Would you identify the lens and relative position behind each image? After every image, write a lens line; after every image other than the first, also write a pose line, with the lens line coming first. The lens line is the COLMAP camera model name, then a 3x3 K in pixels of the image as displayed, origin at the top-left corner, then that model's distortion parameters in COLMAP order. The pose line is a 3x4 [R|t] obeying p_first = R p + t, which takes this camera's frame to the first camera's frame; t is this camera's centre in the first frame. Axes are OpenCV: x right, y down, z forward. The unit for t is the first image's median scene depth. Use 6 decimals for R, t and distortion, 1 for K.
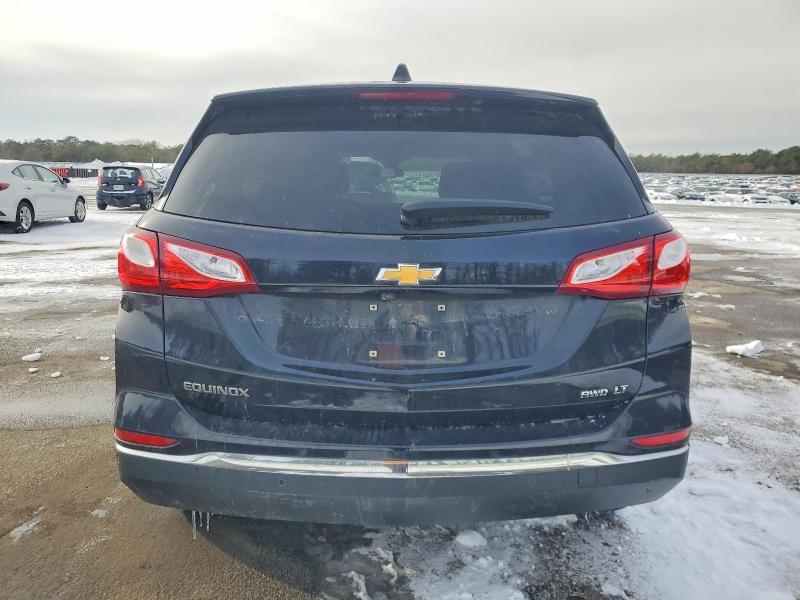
lens RADIAL K [[638.0, 0, 400.0], [0, 638.0, 300.0], [0, 0, 1]] dist [0.013837, 0.000558]
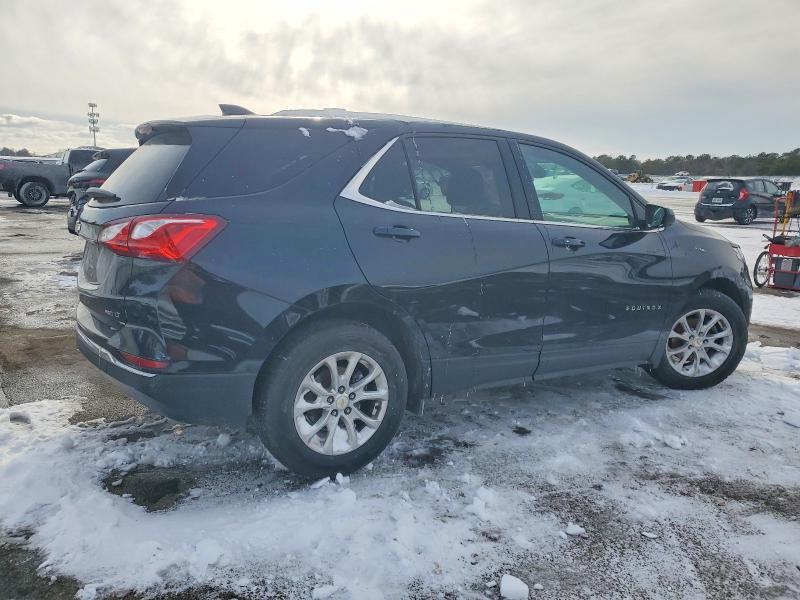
lens RADIAL K [[638.0, 0, 400.0], [0, 638.0, 300.0], [0, 0, 1]] dist [0.013837, 0.000558]
pose [[0.514547, 0.165144, -0.841409, 0.172904], [-0.182829, 0.979843, 0.080509, -0.012479], [0.837744, 0.112408, 0.534368, 0.066344]]
